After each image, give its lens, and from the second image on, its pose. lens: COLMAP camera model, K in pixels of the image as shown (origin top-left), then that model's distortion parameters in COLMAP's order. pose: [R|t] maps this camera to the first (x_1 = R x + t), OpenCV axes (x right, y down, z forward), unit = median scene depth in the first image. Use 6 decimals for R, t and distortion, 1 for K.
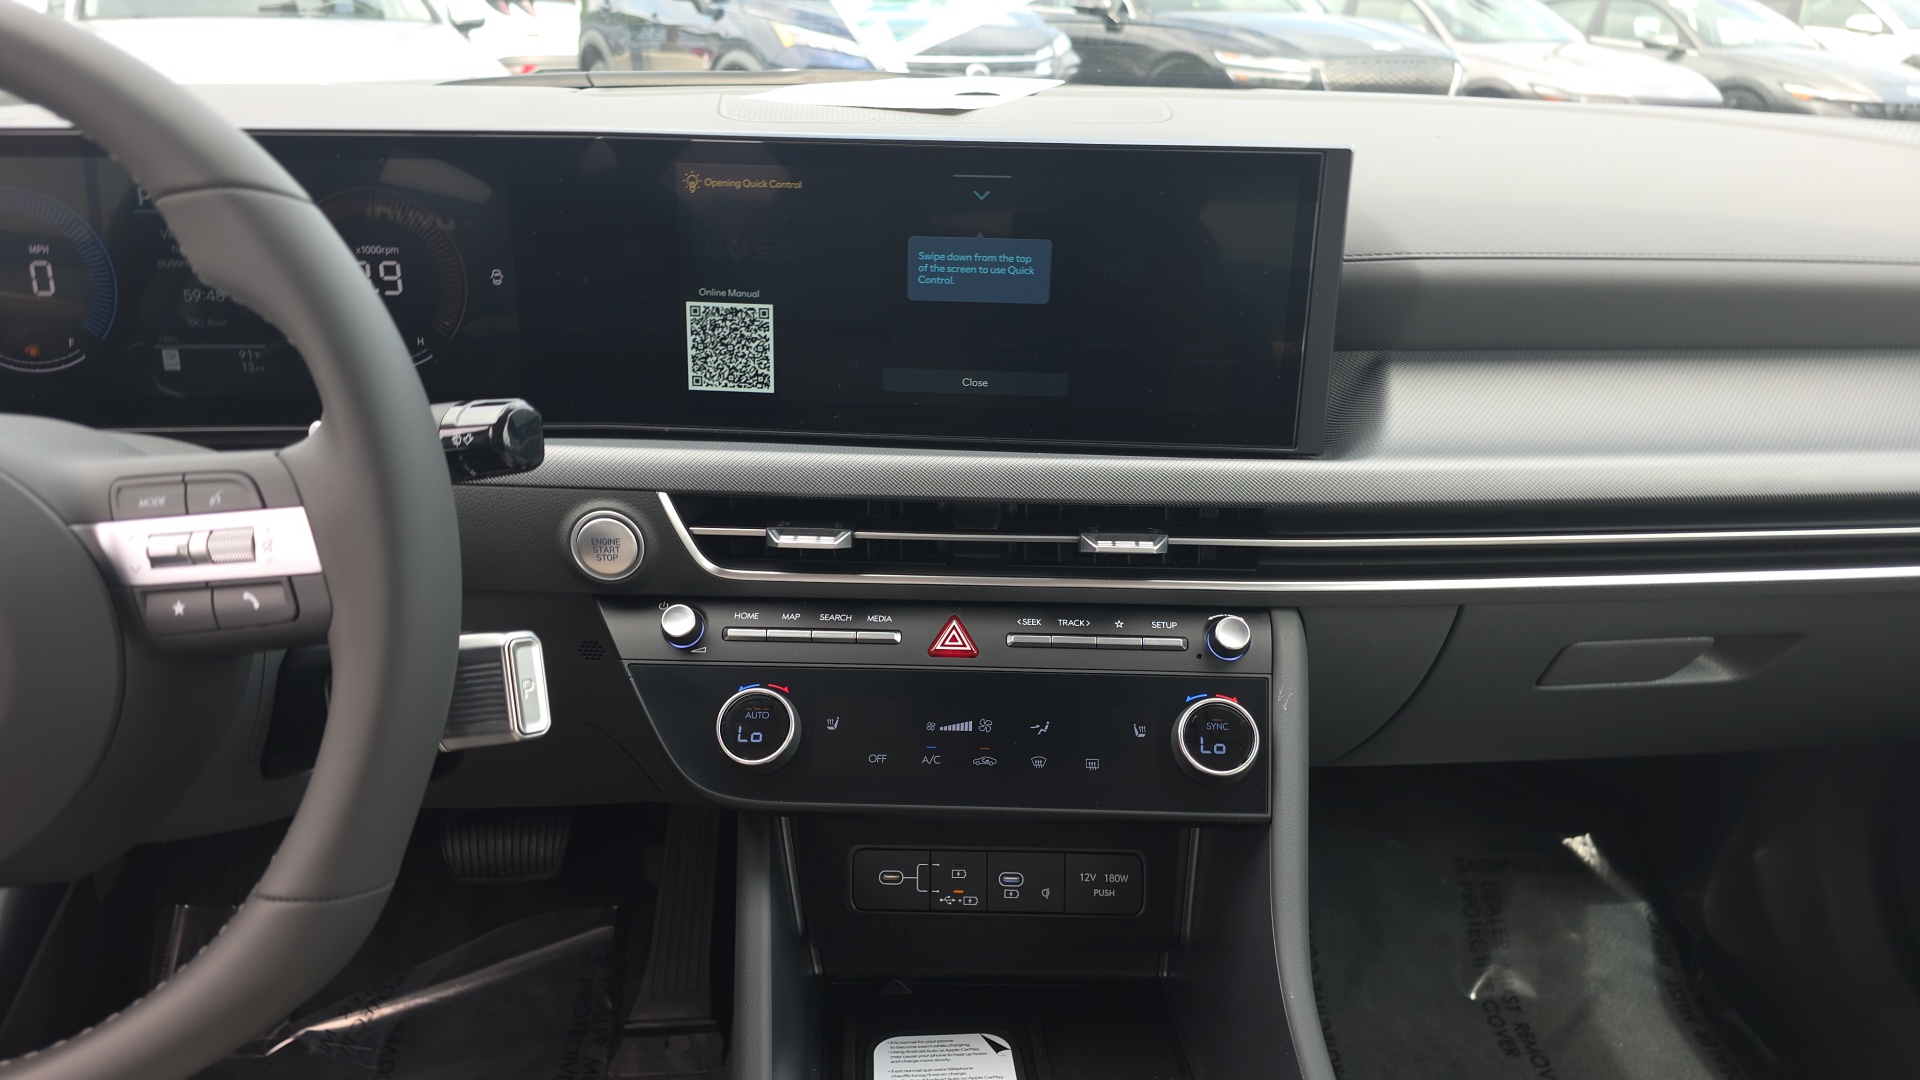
lens RADIAL K [[1316.2, 0, 967.7], [0, 1316.2, 556.6], [0, 0, 1]] dist [0.063033, -0.073605]
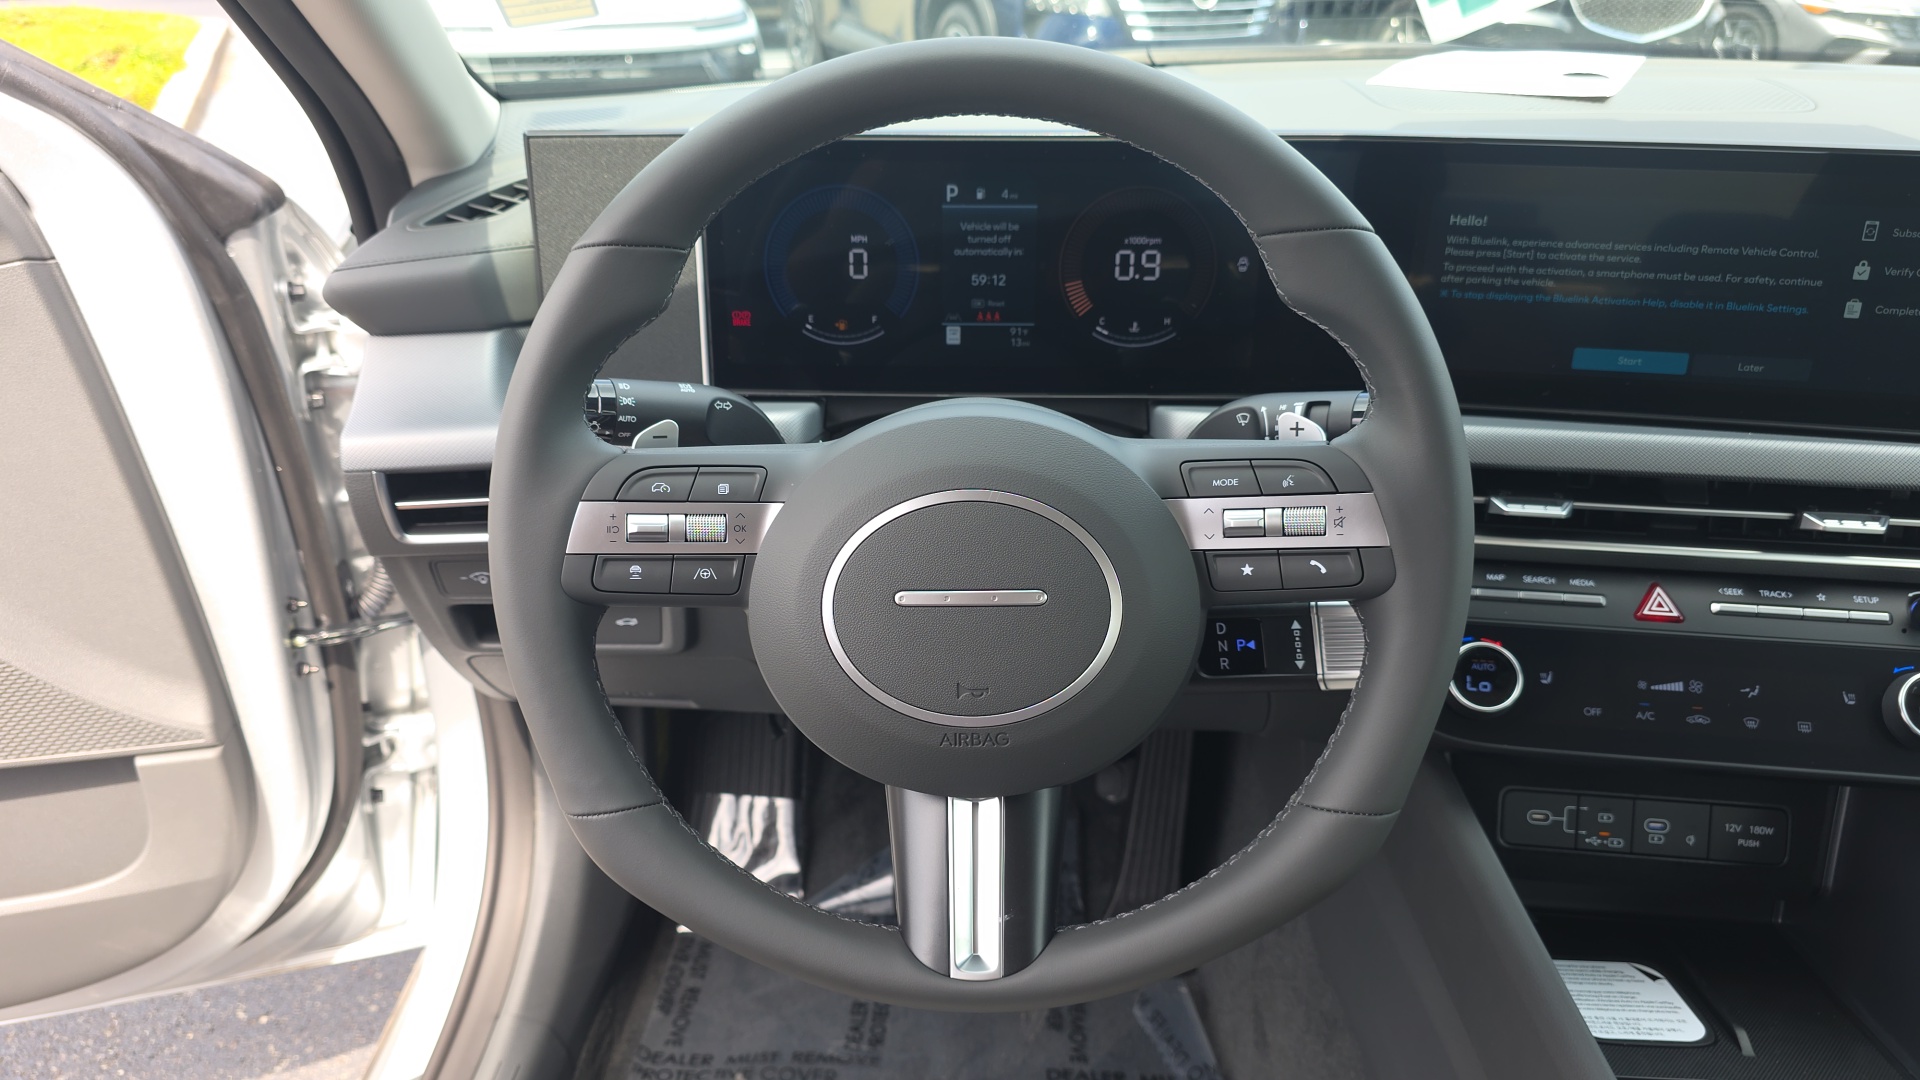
lens RADIAL K [[1326.8, 0, 942.6], [0, 1326.8, 545.4], [0, 0, 1]] dist [0.072656, -0.086319]
pose [[0.993228, 0.037005, -0.110131, -0.476423], [-0.031421, 0.998152, 0.052019, -0.025033], [0.111852, -0.048207, 0.992555, -0.158182]]
